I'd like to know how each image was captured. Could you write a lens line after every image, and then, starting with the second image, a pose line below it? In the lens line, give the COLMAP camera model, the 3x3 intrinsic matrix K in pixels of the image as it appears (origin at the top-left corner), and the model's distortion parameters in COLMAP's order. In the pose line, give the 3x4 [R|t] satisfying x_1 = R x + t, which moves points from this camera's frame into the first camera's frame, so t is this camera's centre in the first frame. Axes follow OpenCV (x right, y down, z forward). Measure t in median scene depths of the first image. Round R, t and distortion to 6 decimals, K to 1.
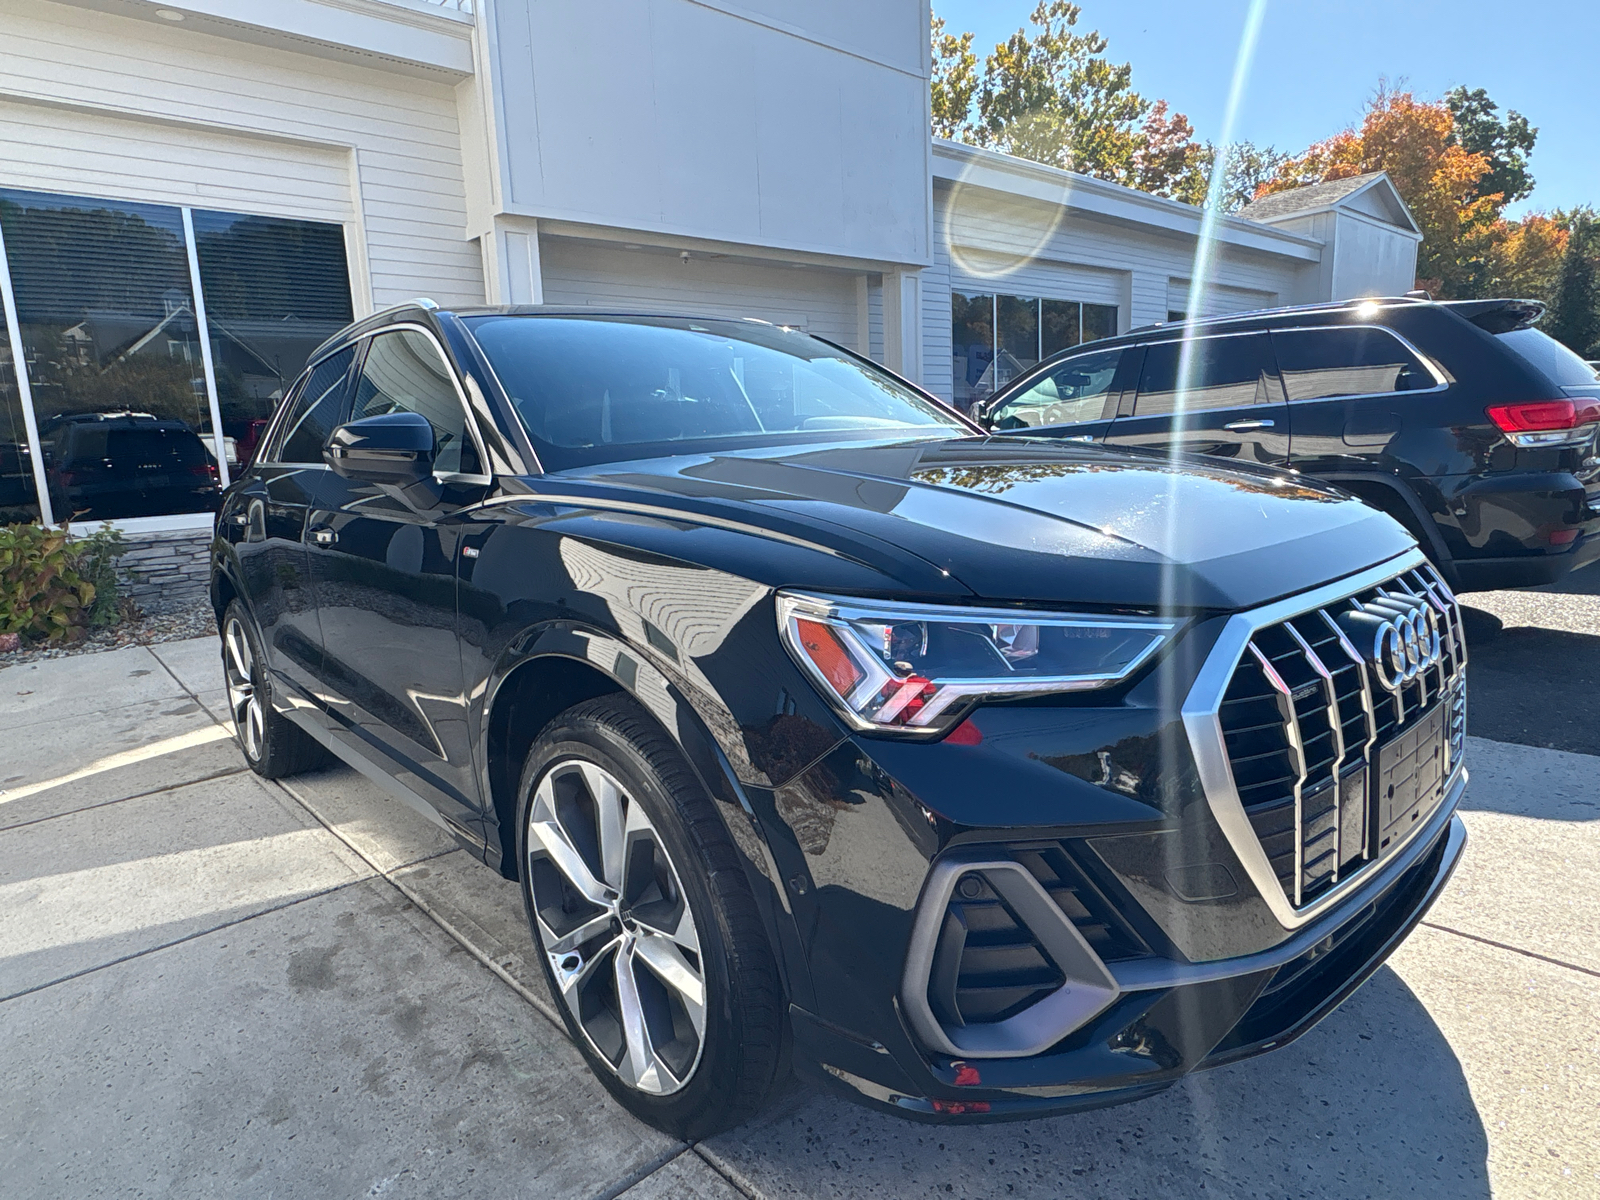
lens RADIAL K [[934.3, 0, 800.0], [0, 934.3, 600.0], [0, 0, 1]] dist [0.000106, 0.002001]
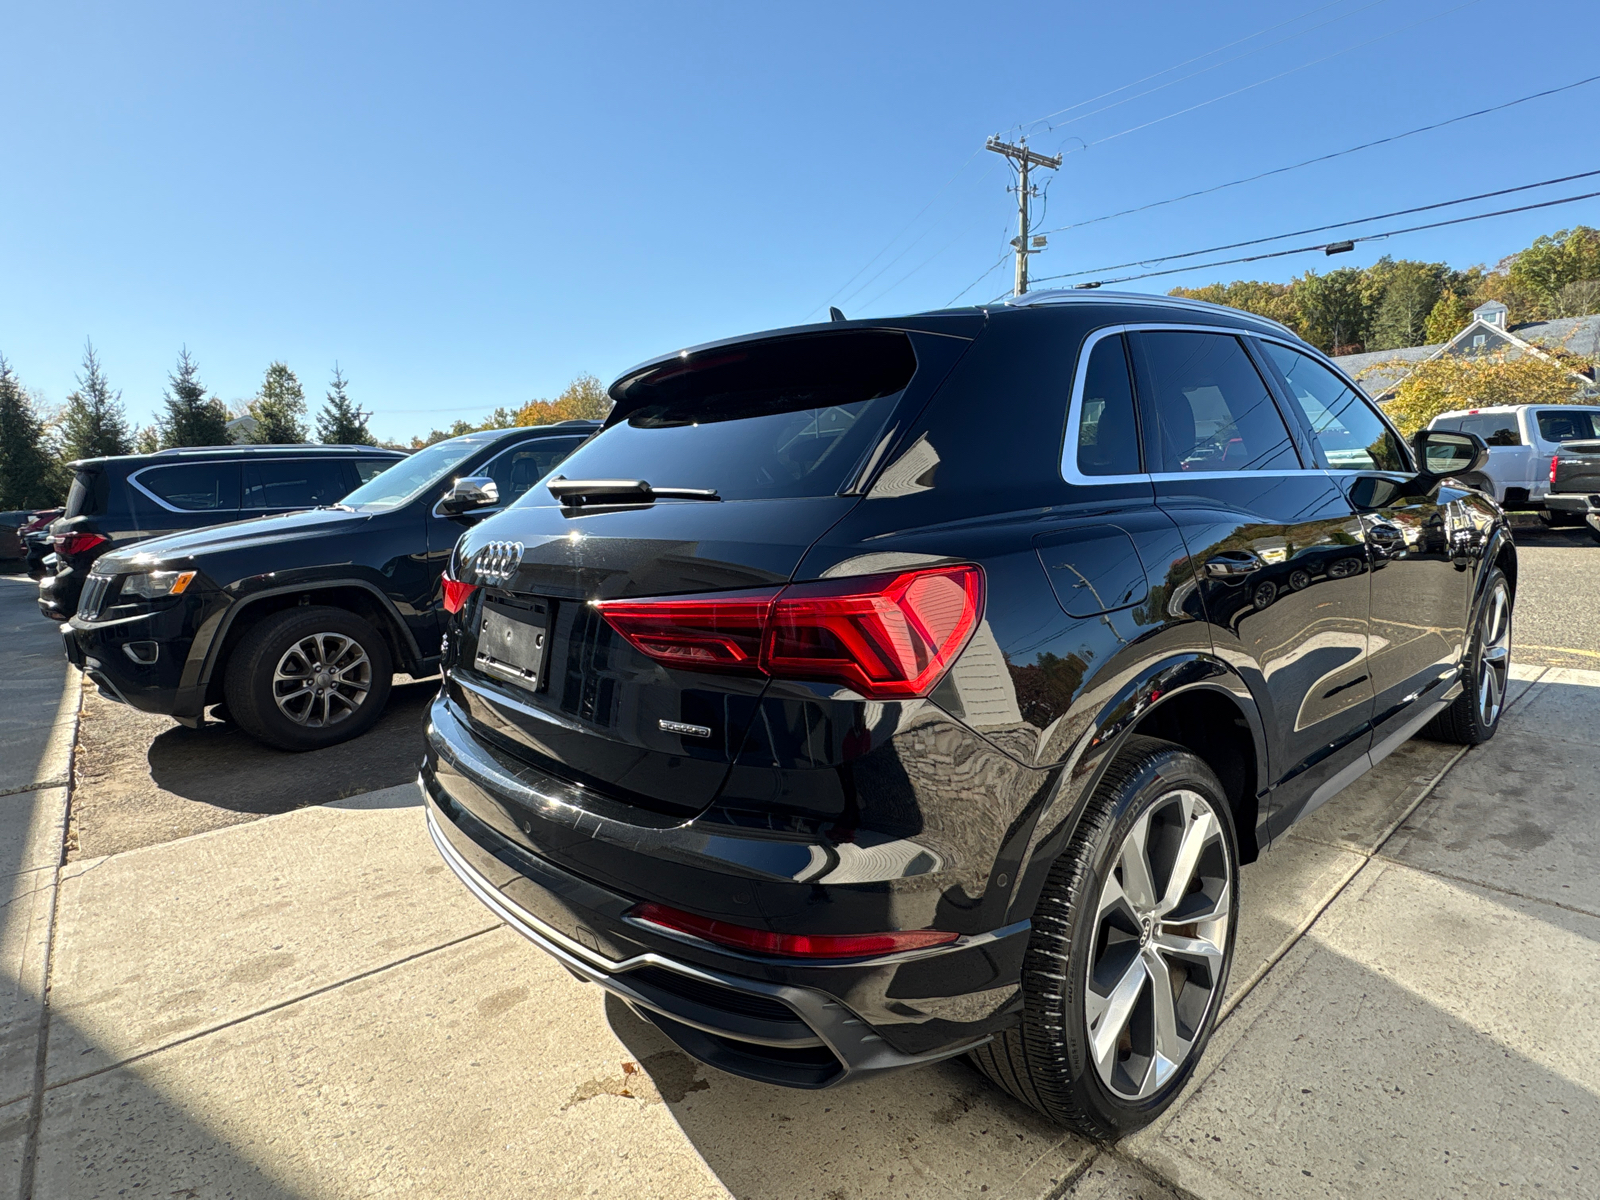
lens RADIAL K [[819.9, 0, 799.1], [0, 819.9, 597.7], [0, 0, 1]] dist [0.002395, -0.002002]
pose [[0.023568, -0.083016, 0.996269, -0.459305], [0.216866, 0.973241, 0.075967, -0.067428], [-0.975917, 0.214267, 0.040940, 0.516792]]
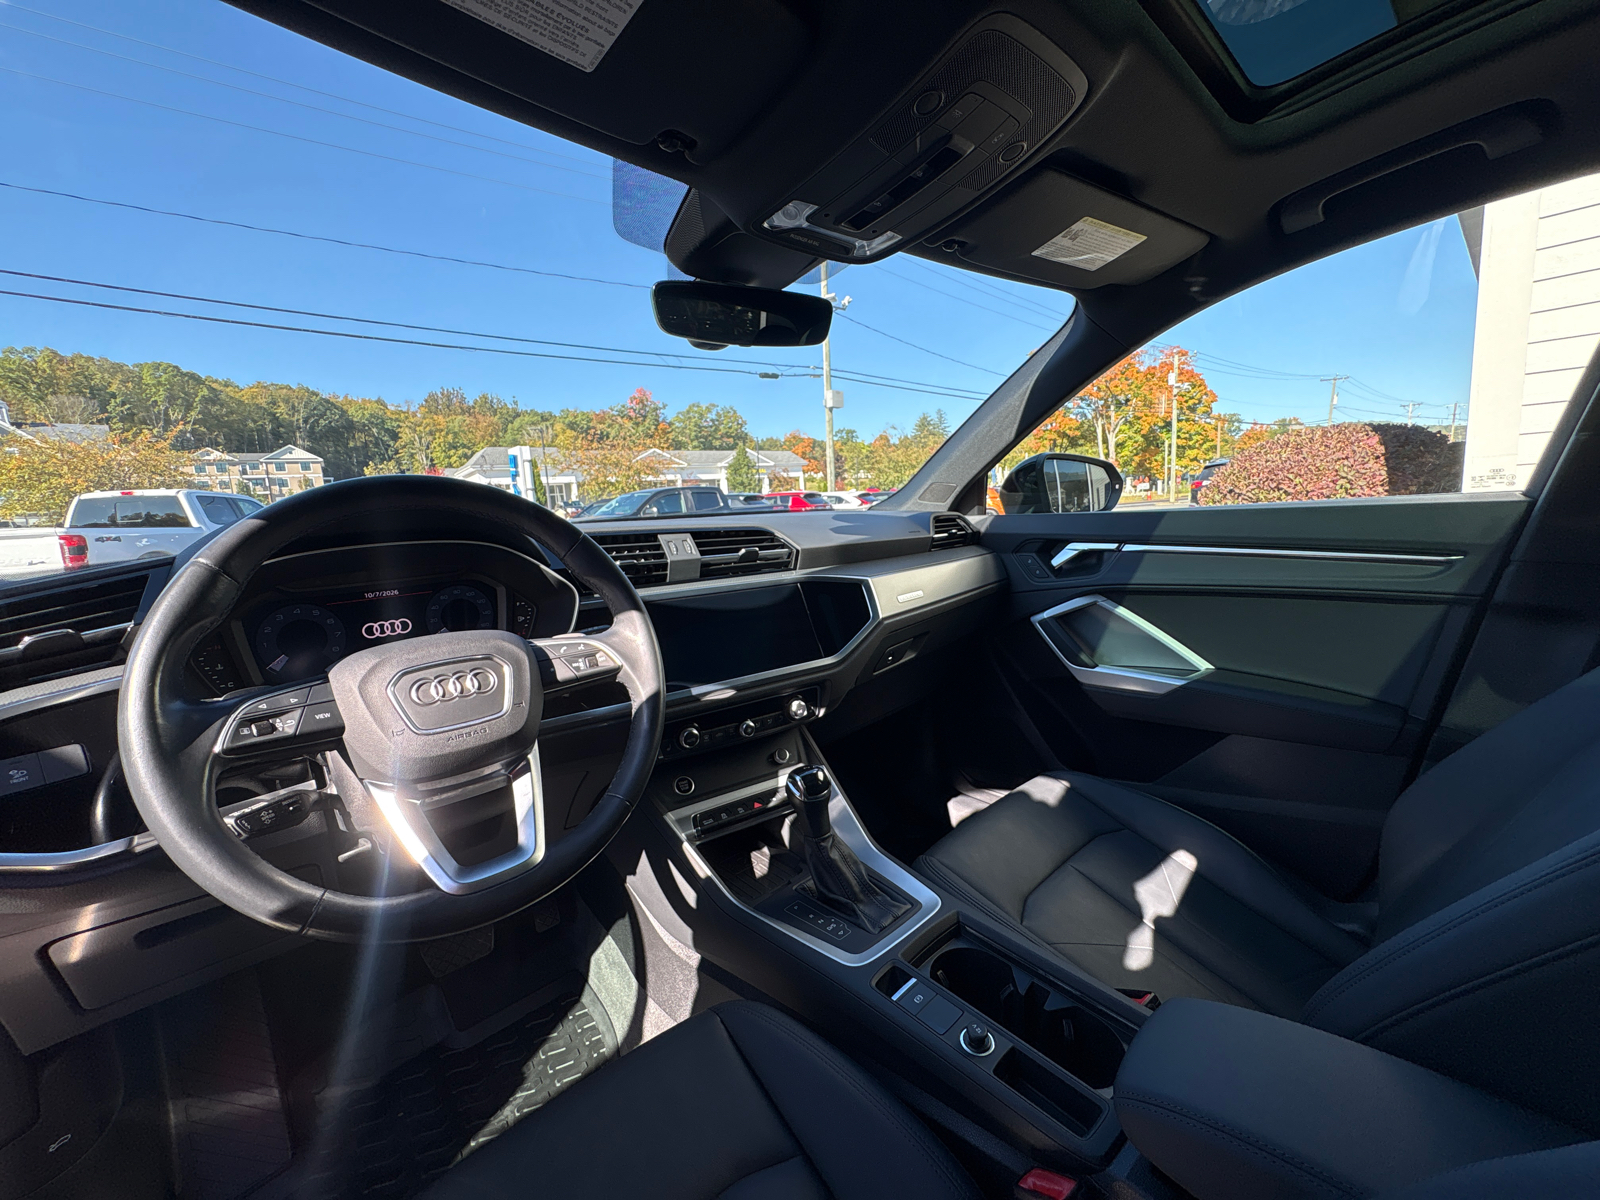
lens RADIAL K [[639.3, 0, 798.1], [0, 639.3, 594.1], [0, 0, 1]] dist [0.002482, -0.000388]
pose [[-0.994541, 0.102178, 0.021161, -0.042336], [0.103683, 0.944866, 0.310610, -0.079008], [0.011744, 0.311108, -0.950302, 0.441946]]
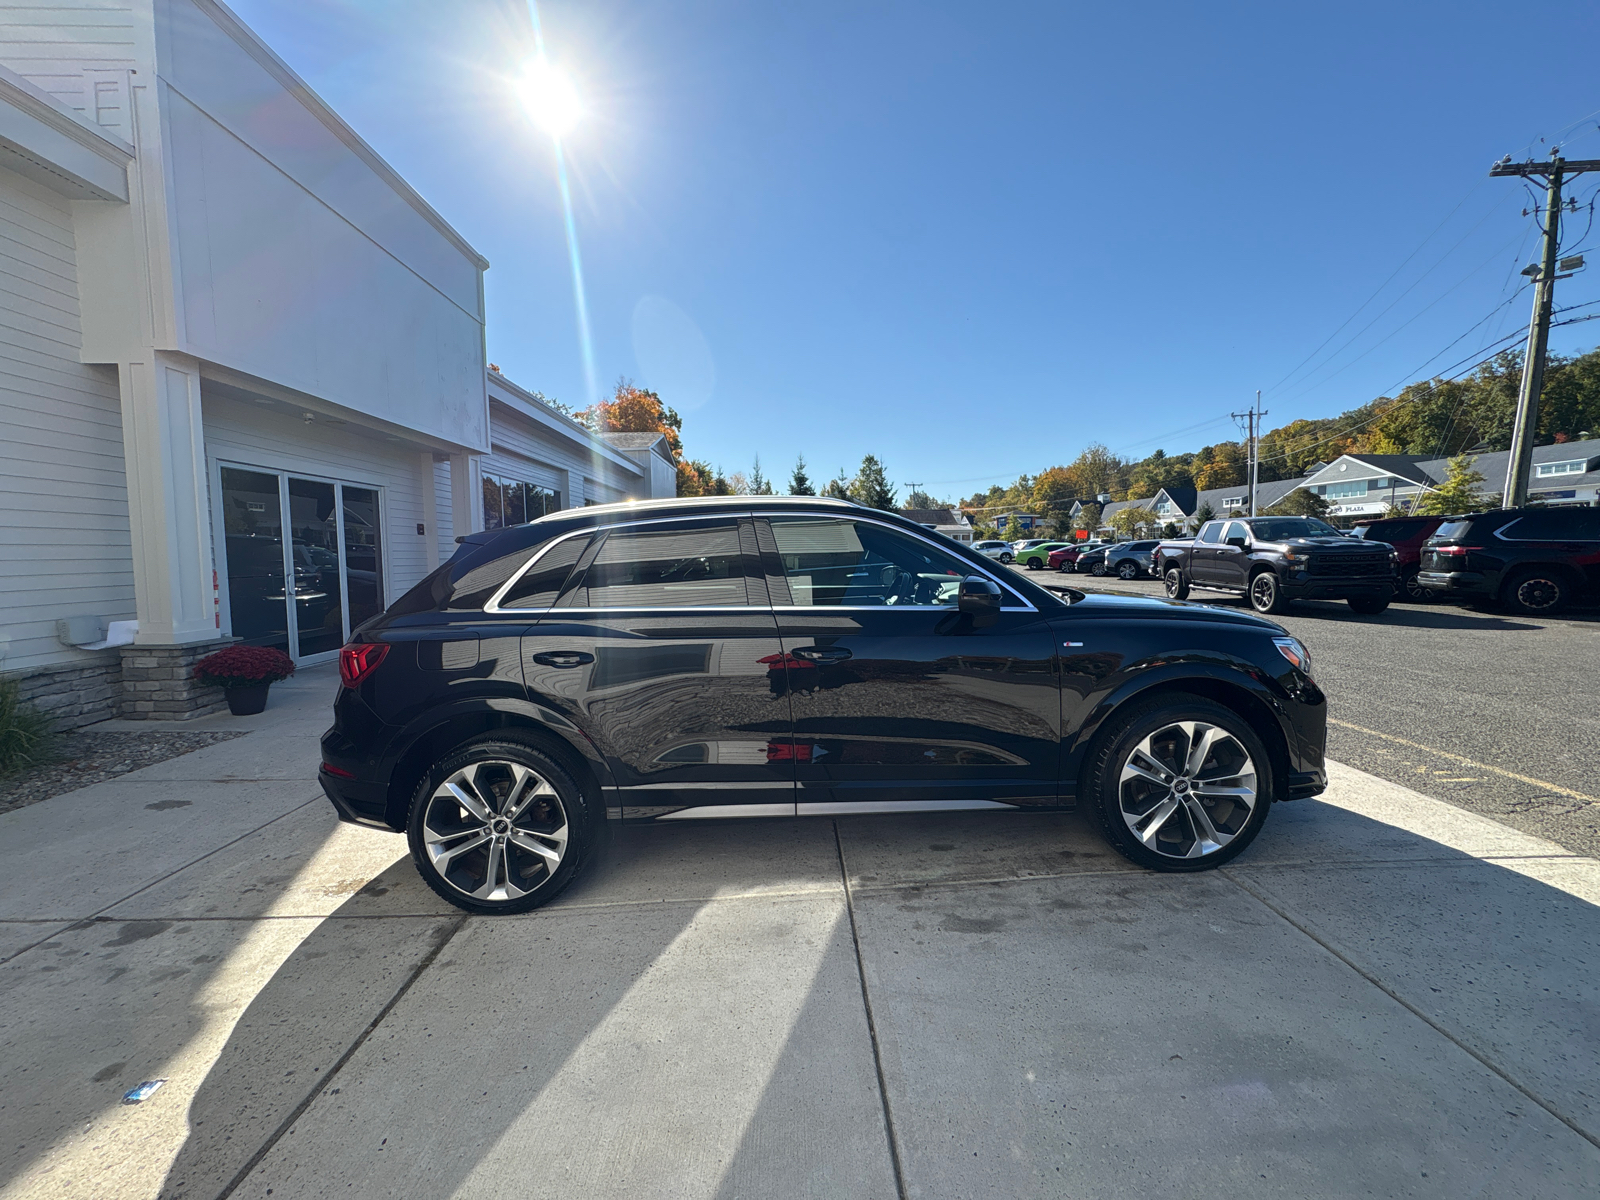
lens RADIAL K [[638.1, 0, 801.8], [0, 638.1, 598.9], [0, 0, 1]] dist [0.000296, -0.000015]
pose [[0.647517, -0.022202, 0.761728, -0.412743], [0.124078, 0.989308, -0.076639, -0.026798], [-0.751882, 0.144139, 0.643349, 0.123263]]
